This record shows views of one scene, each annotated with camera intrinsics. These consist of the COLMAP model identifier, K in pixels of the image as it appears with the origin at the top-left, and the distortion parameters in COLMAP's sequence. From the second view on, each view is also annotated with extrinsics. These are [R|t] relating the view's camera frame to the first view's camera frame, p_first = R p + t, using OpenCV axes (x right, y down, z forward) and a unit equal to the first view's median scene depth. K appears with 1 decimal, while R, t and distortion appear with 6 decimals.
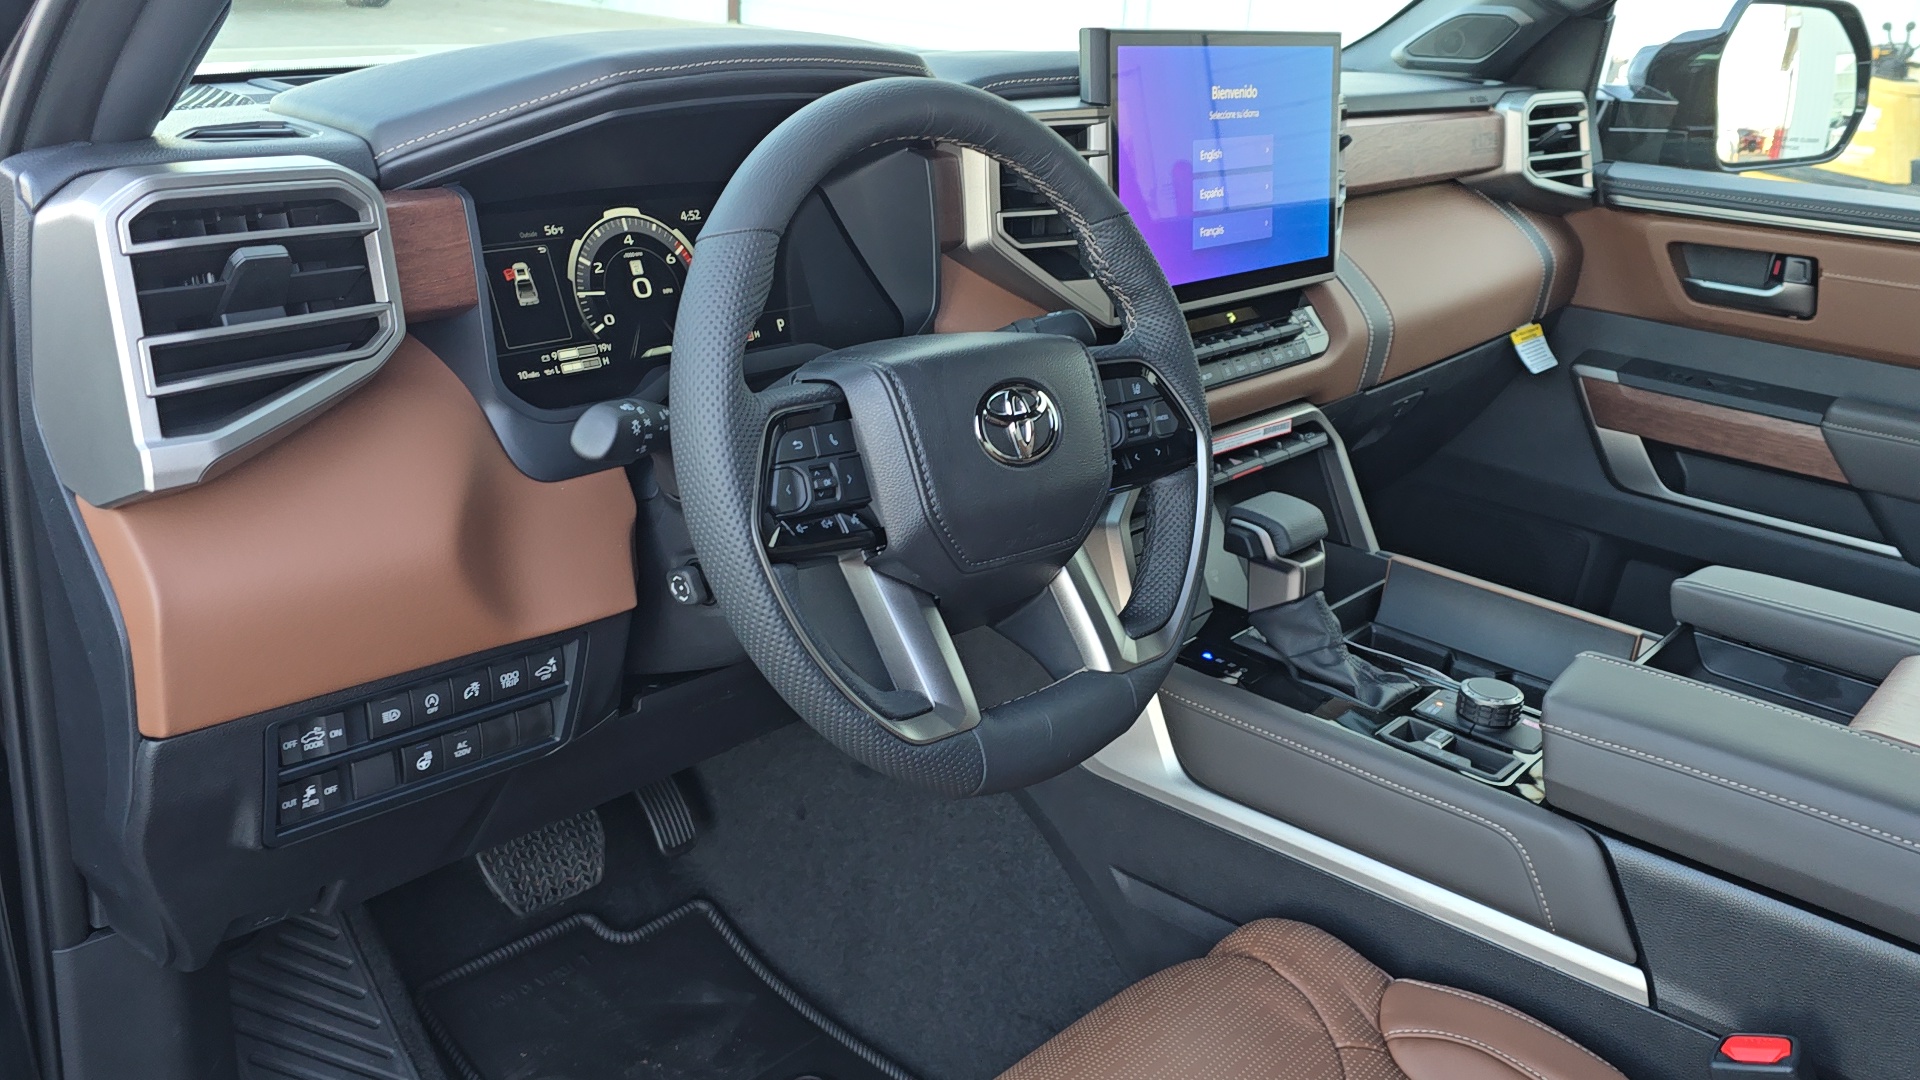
lens RADIAL K [[1591.9, 0, 964.9], [0, 1591.9, 535.6], [0, 0, 1]] dist [-0.004447, 0.011745]
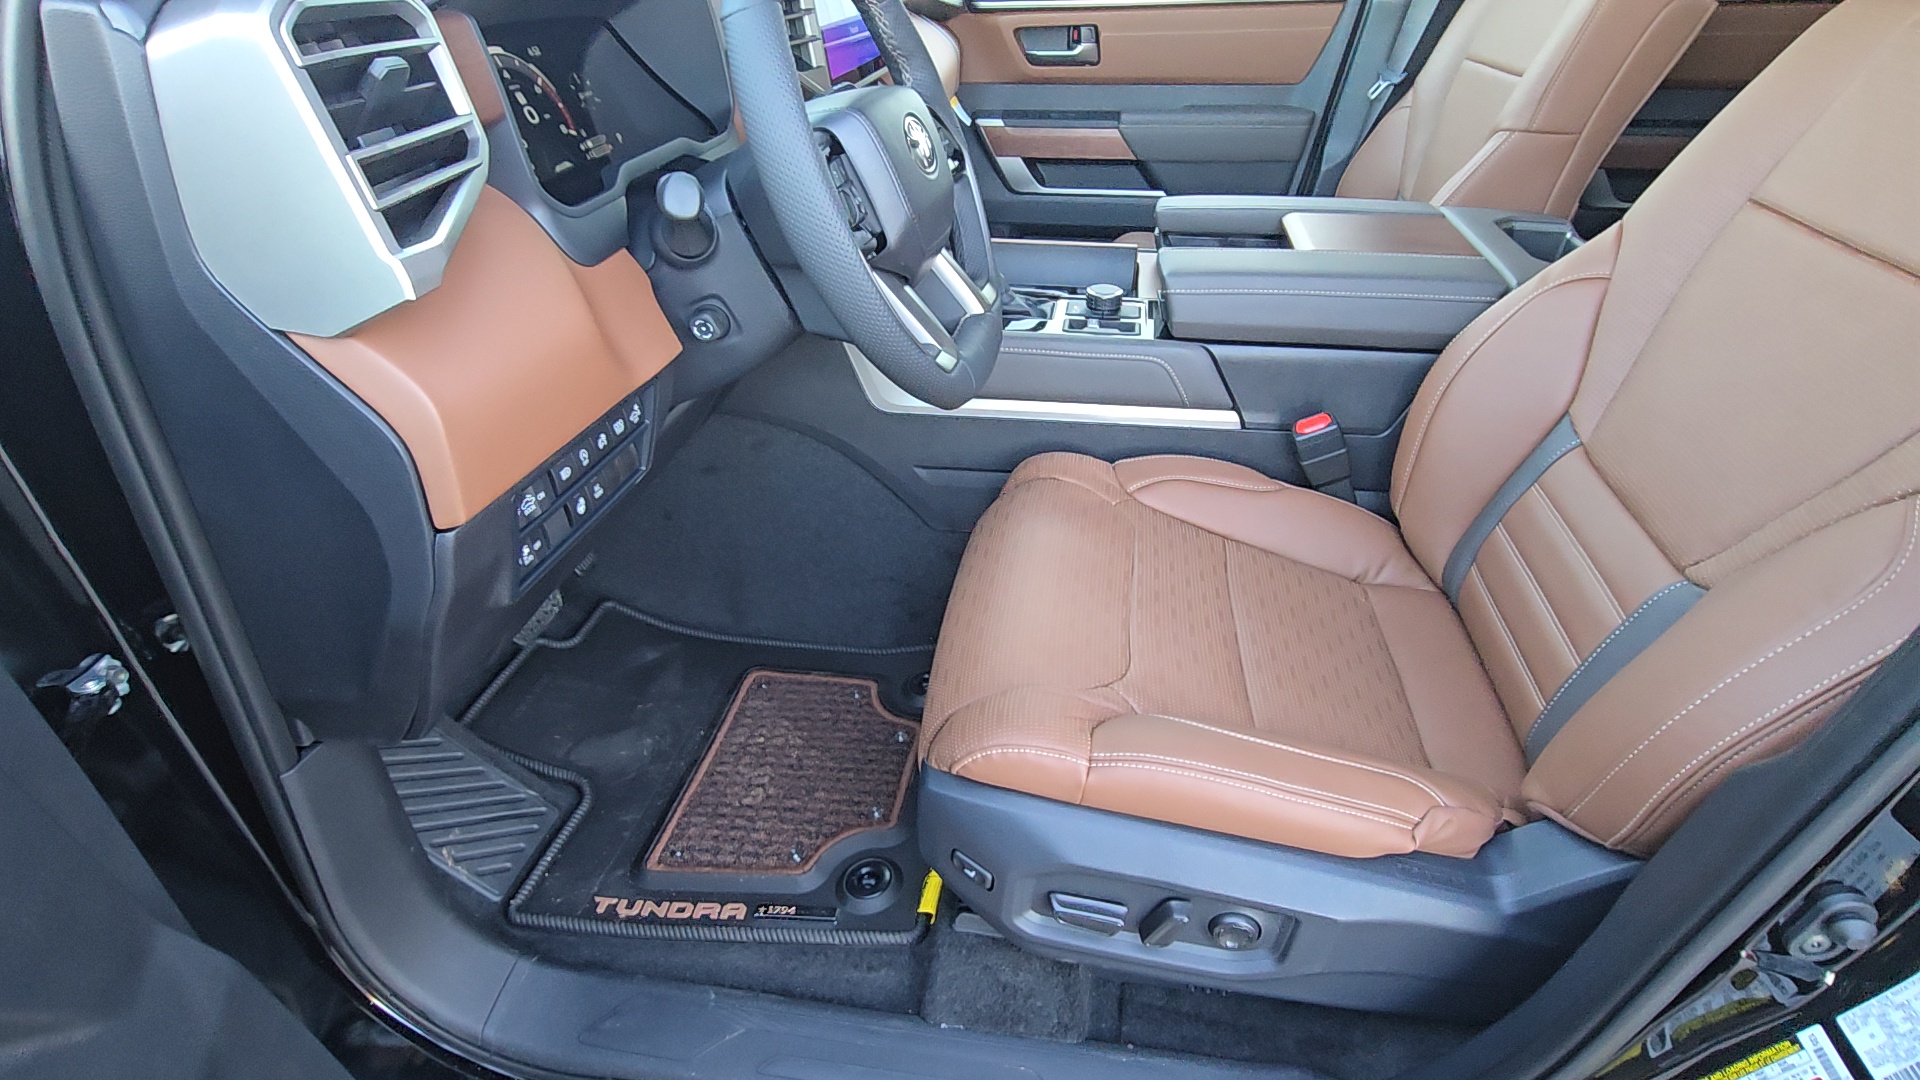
lens RADIAL K [[974.9, 0, 977.1], [0, 974.9, 539.4], [0, 0, 1]] dist [-0.000637, 0.001723]
pose [[0.843049, -0.346823, 0.411075, -0.343085], [0.244277, 0.927842, 0.281847, 0.020139], [-0.479164, -0.137195, 0.866937, 0.143840]]
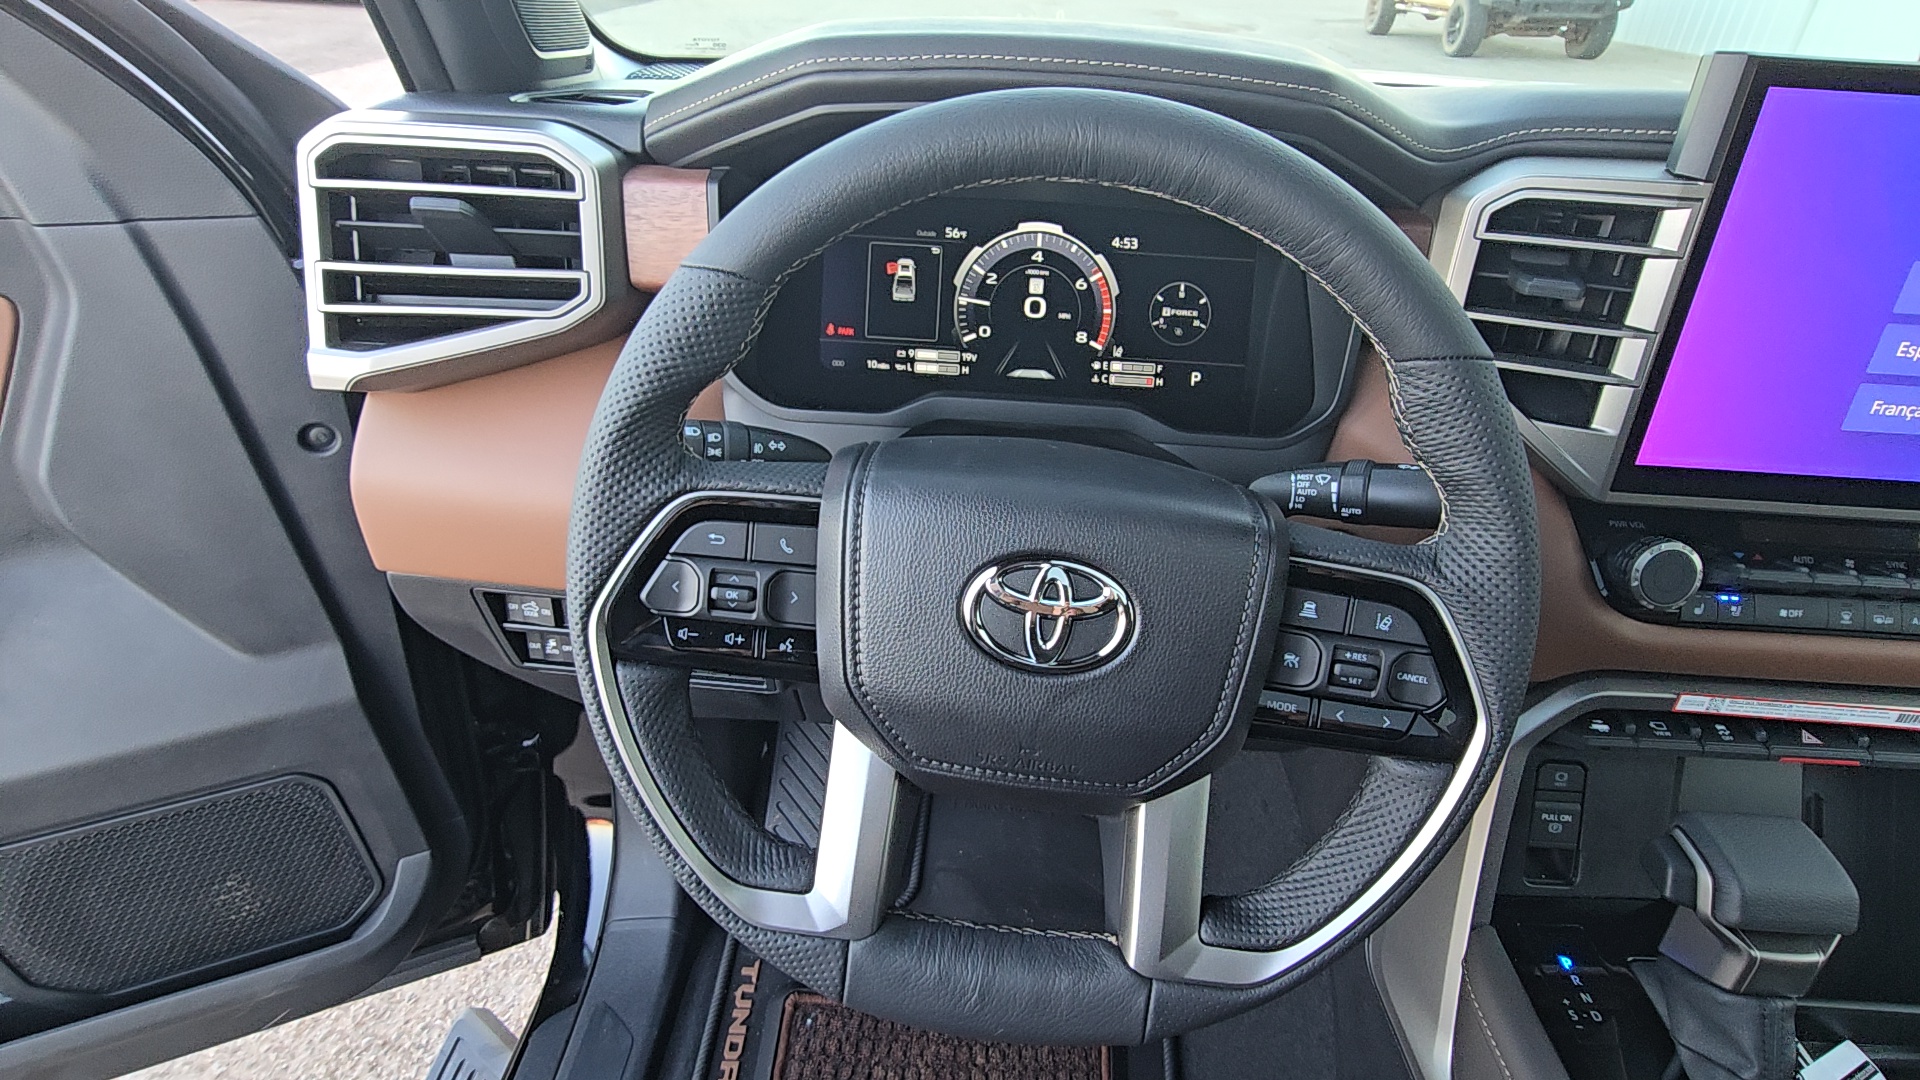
lens RADIAL K [[974.9, 0, 977.1], [0, 974.9, 539.4], [0, 0, 1]] dist [-0.000637, 0.001723]
pose [[0.640506, 0.373693, -0.670899, 0.241331], [-0.279730, 0.927131, 0.249358, -0.166828], [0.715195, 0.027955, 0.698366, 0.566897]]
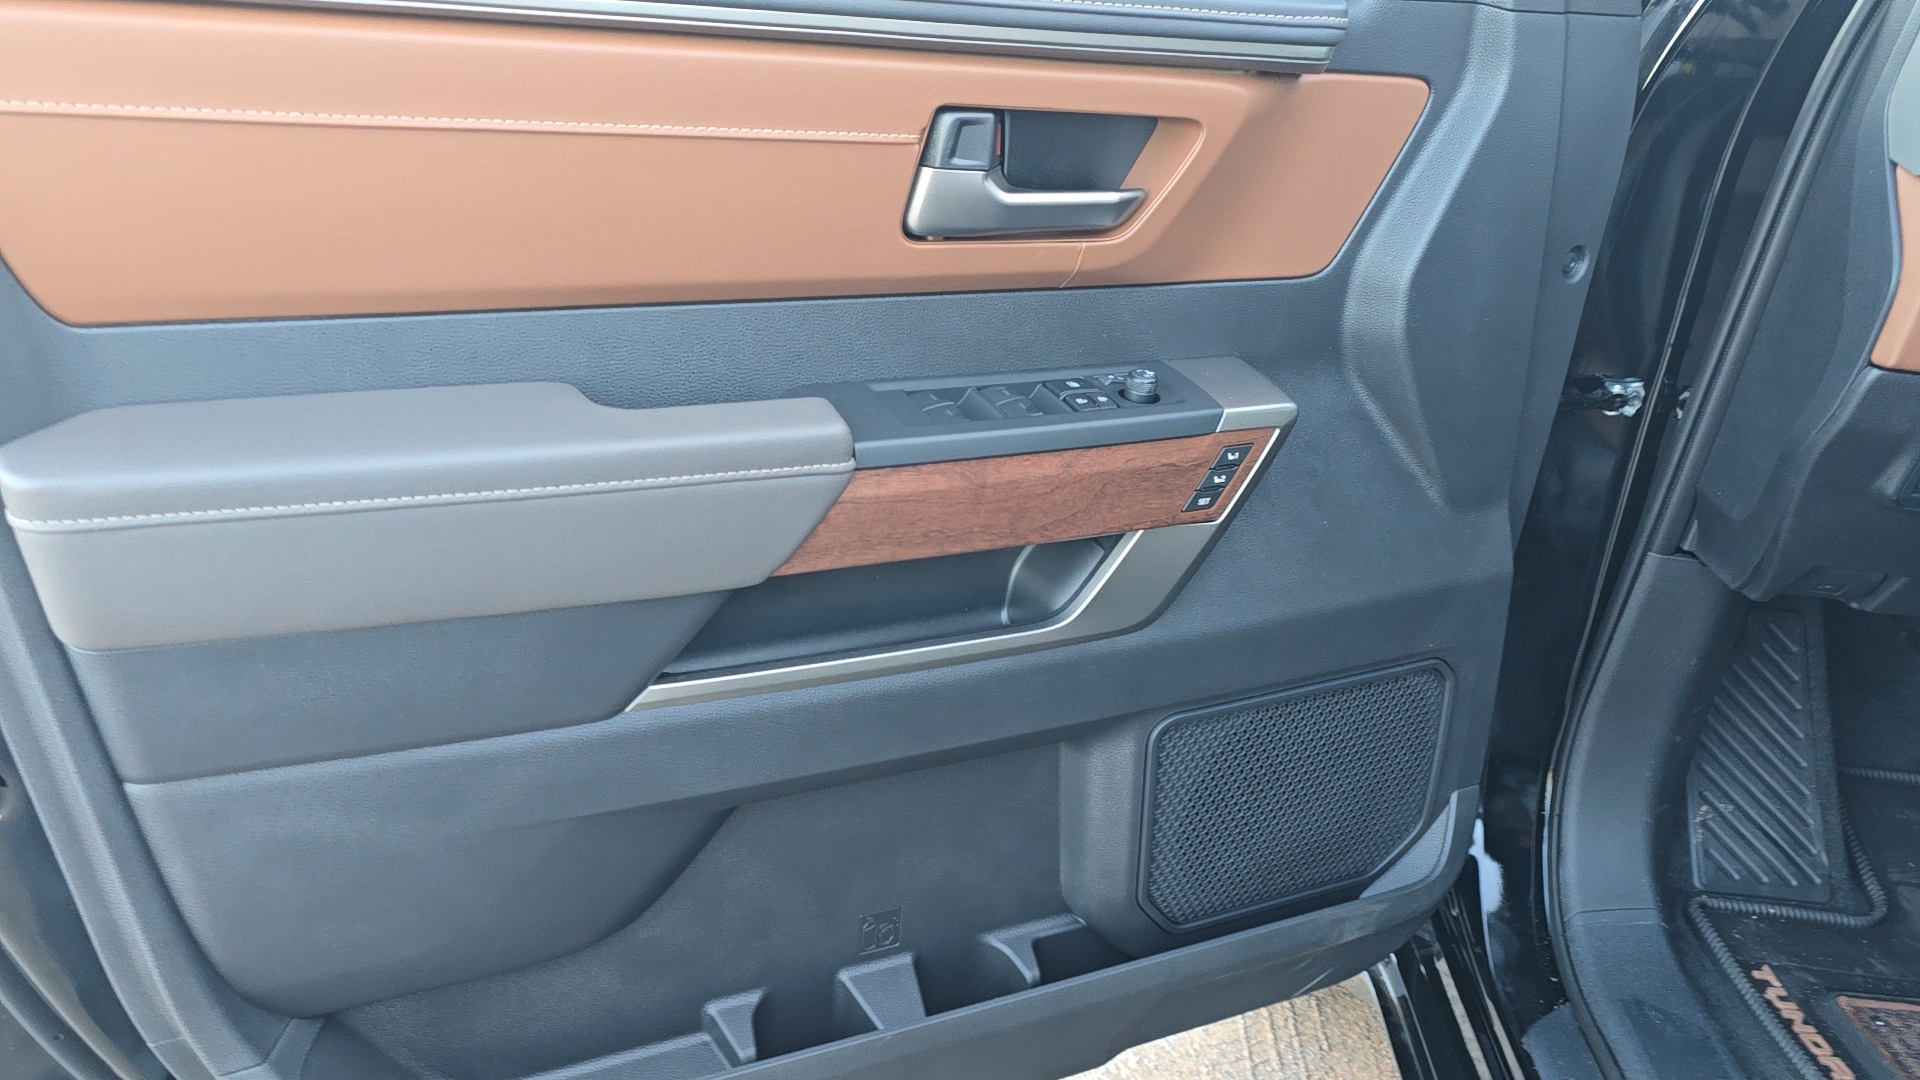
lens RADIAL K [[1591.9, 0, 964.9], [0, 1591.9, 535.6], [0, 0, 1]] dist [-0.004447, 0.011745]
pose [[0.653567, 0.330043, -0.681118, -0.054865], [-0.311381, 0.937480, 0.155480, 0.201993], [0.689849, 0.110471, 0.715475, -0.283302]]
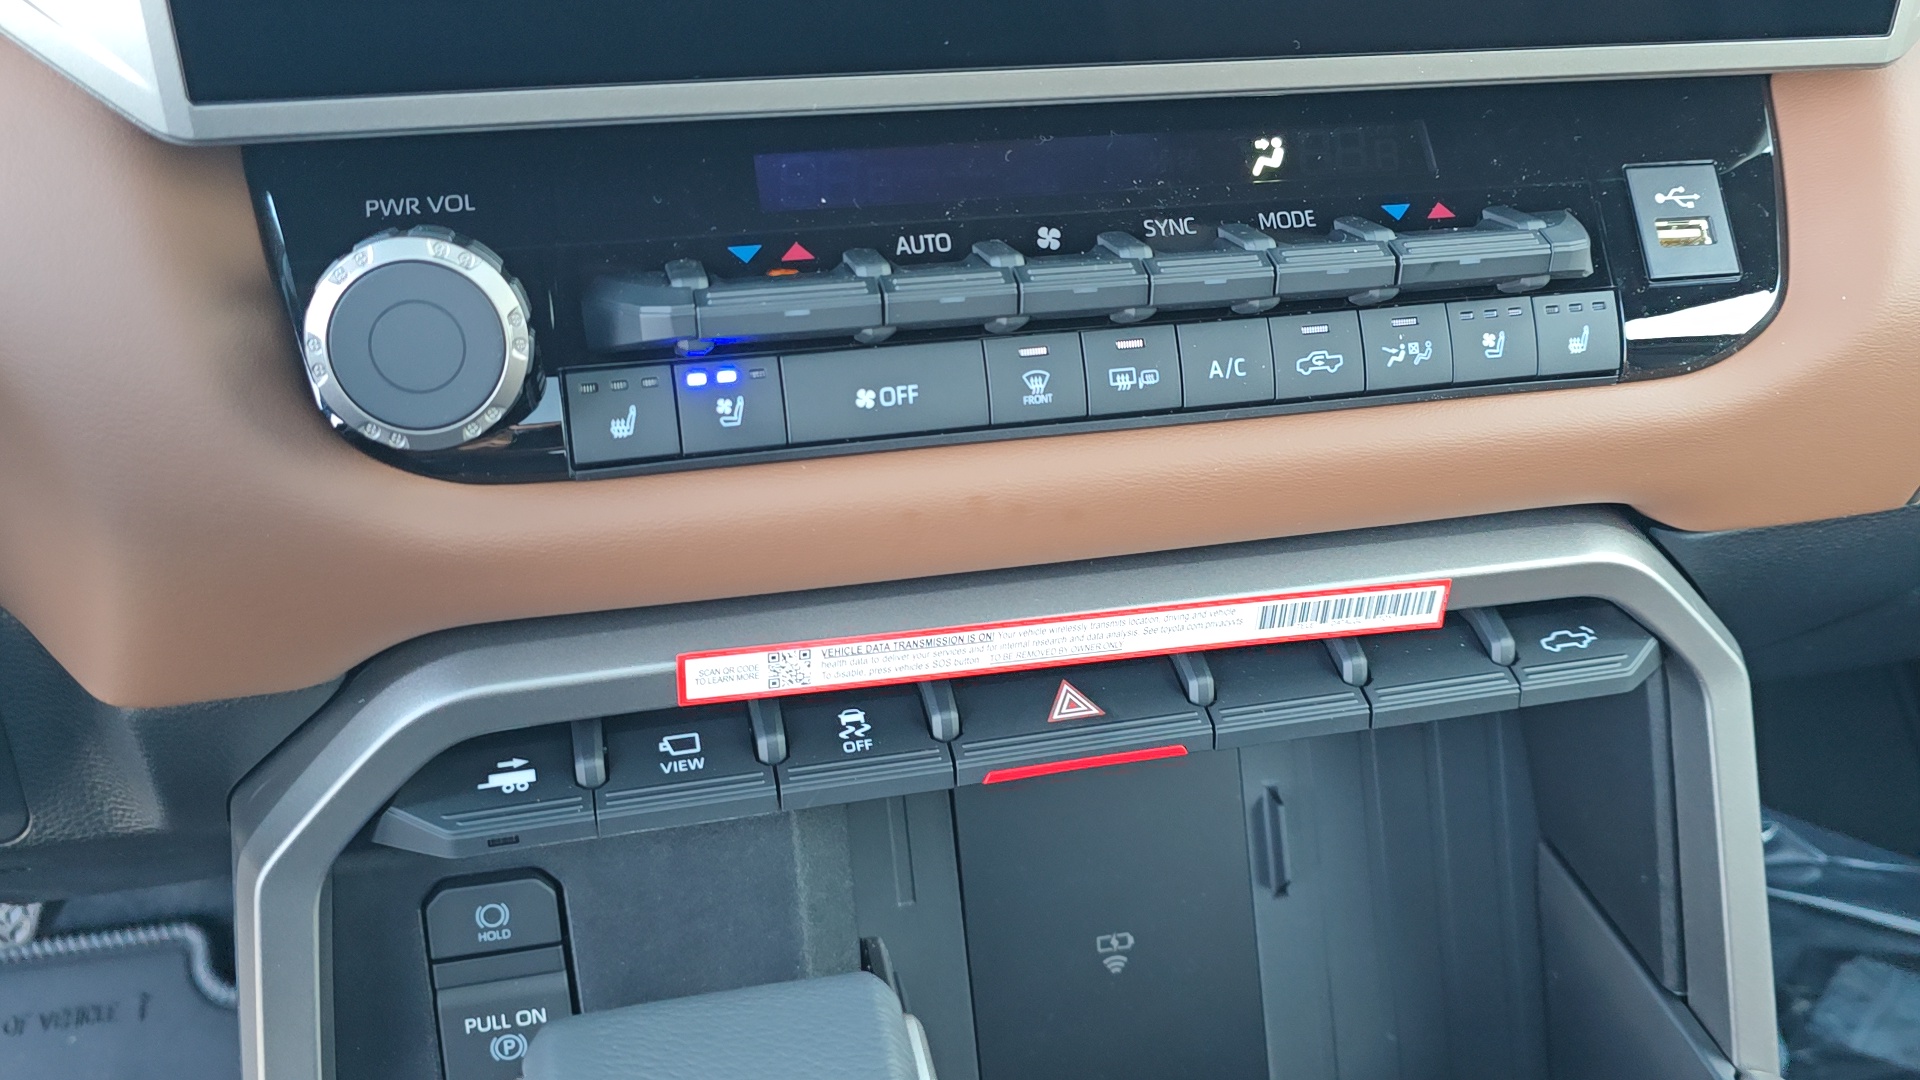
lens RADIAL K [[1689.2, 0, 1025.8], [0, 1689.2, 538.8], [0, 0, 1]] dist [-0.006544, 0.000644]
pose [[0.822146, 0.328243, -0.465116, 0.363104], [-0.201673, 0.931978, 0.301239, -0.198383], [0.532358, -0.153861, 0.832419, 0.977353]]
